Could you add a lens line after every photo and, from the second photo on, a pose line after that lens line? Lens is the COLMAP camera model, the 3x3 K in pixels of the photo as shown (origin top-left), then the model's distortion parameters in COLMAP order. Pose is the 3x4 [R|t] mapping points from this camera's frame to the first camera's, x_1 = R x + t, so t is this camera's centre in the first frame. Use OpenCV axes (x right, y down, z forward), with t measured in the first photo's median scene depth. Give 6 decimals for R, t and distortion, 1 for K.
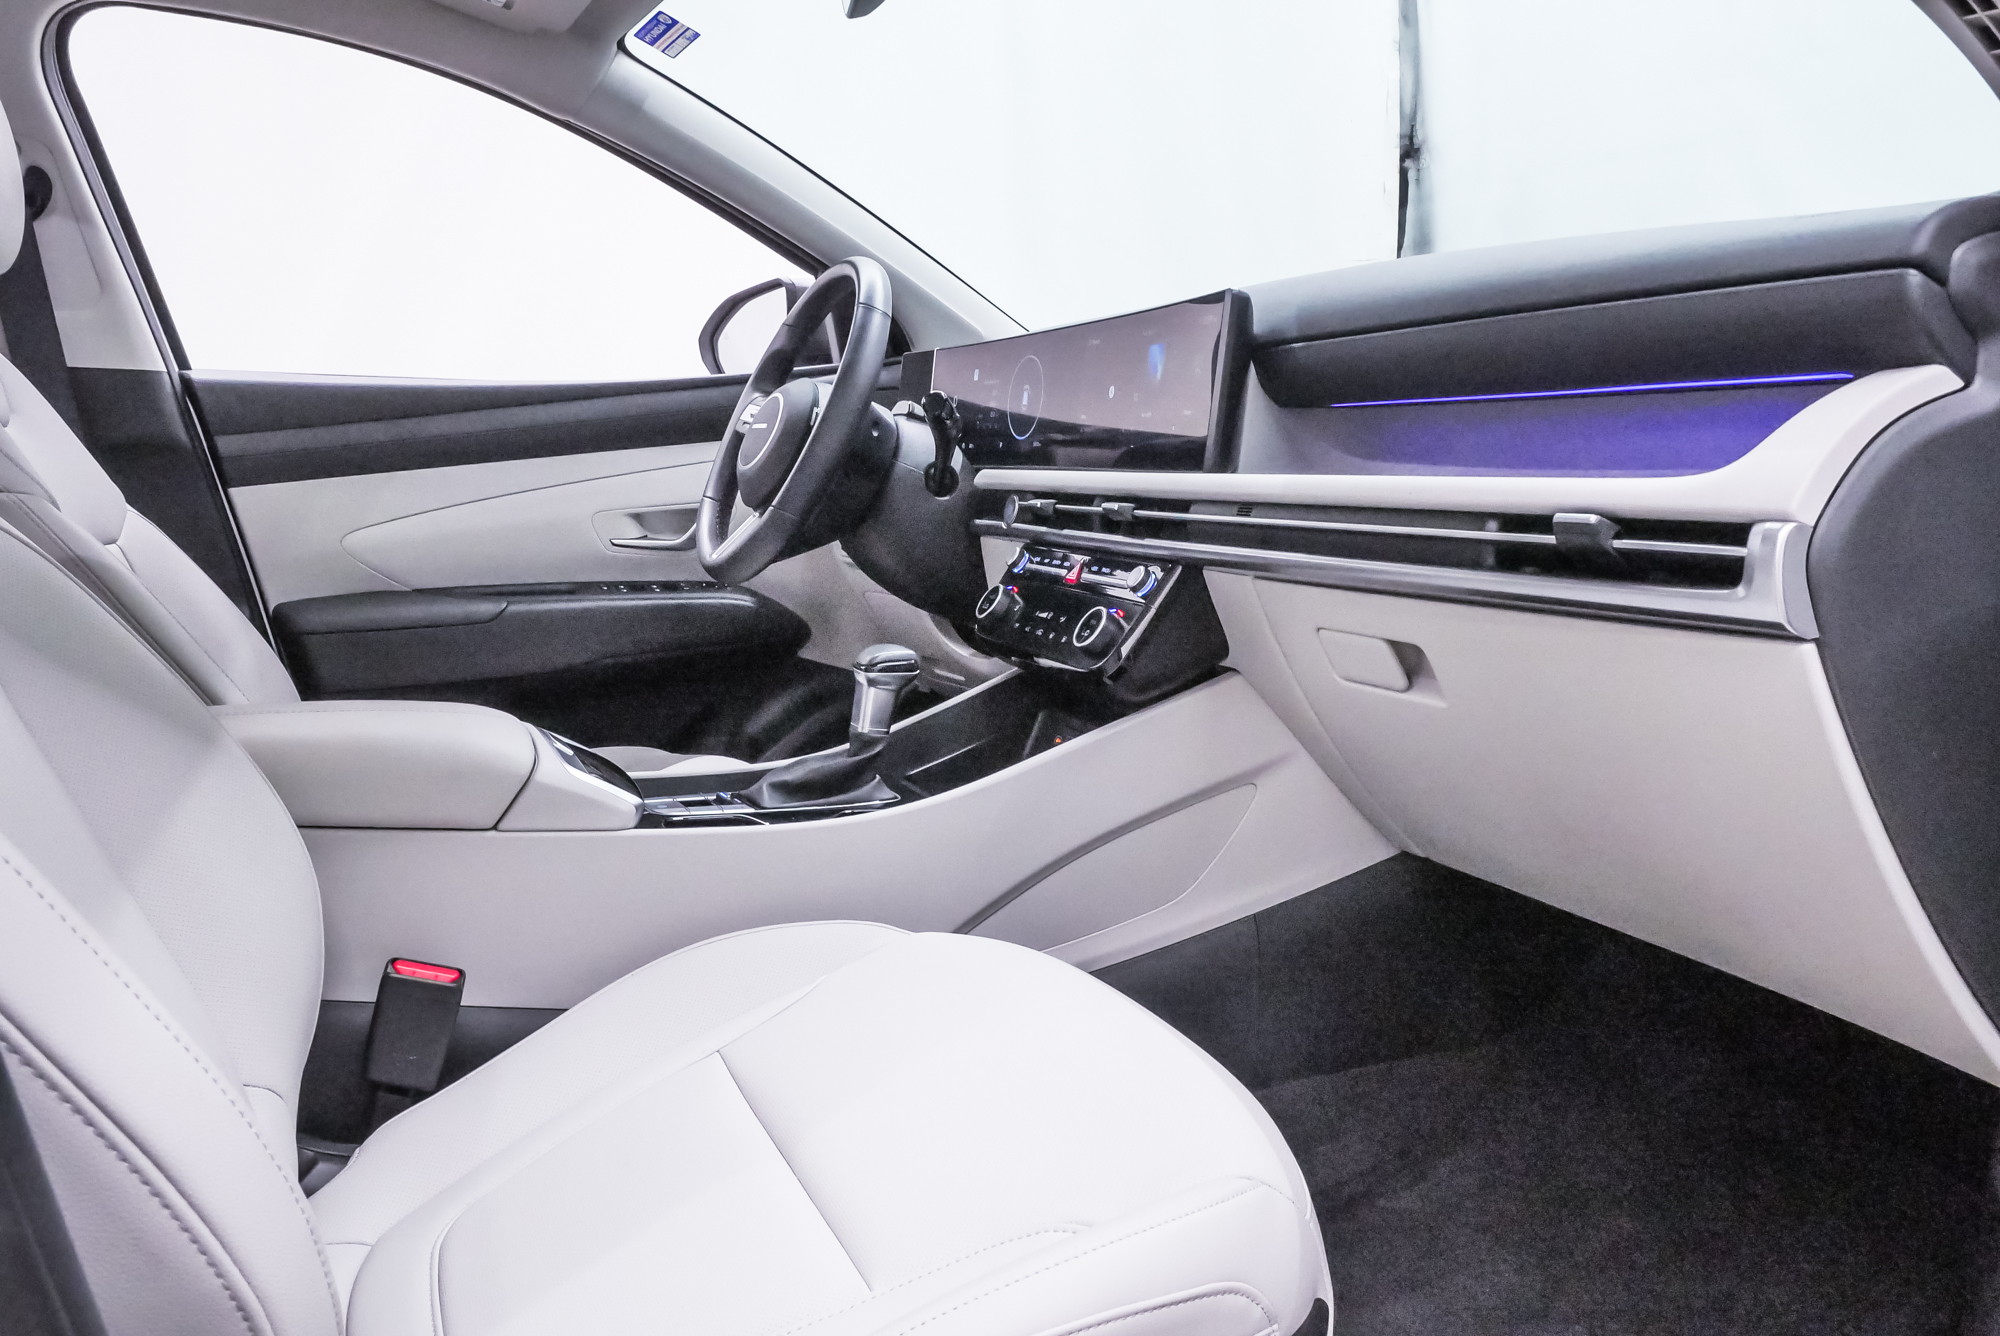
lens RADIAL K [[1447.8, 0, 1000.0], [0, 1447.8, 668.0], [0, 0, 1]] dist [-0.049442, 0.006484]
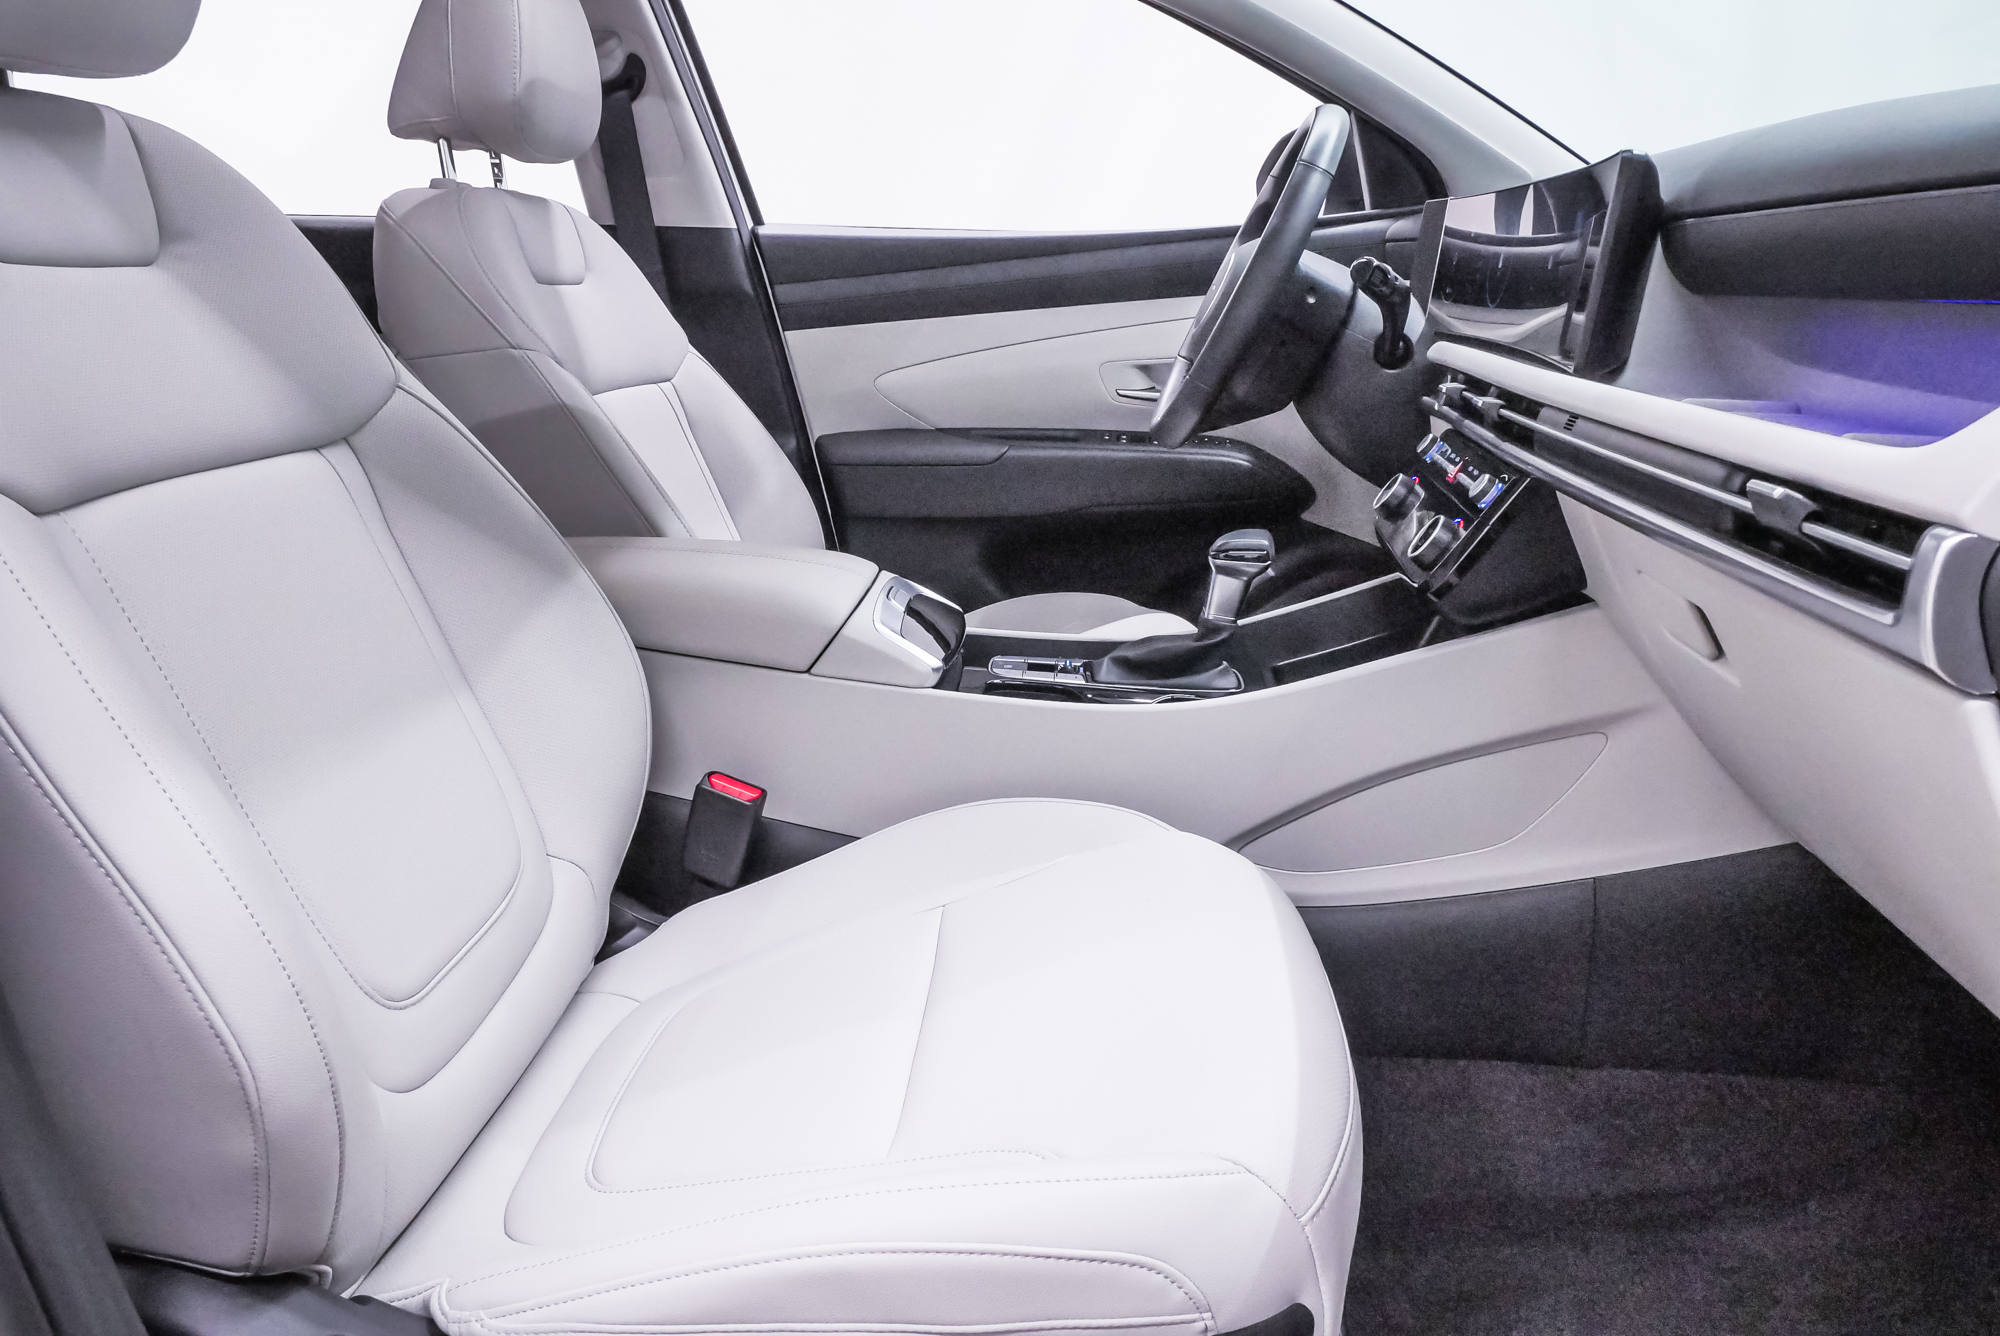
lens RADIAL K [[1451.8, 0, 1000.0], [0, 1451.8, 668.0], [0, 0, 1]] dist [-0.040734, 0.007384]
pose [[0.872764, 0.136290, -0.468730, 0.218068], [-0.077155, 0.986677, 0.143232, -0.046114], [0.482006, -0.088843, 0.871652, 0.059032]]
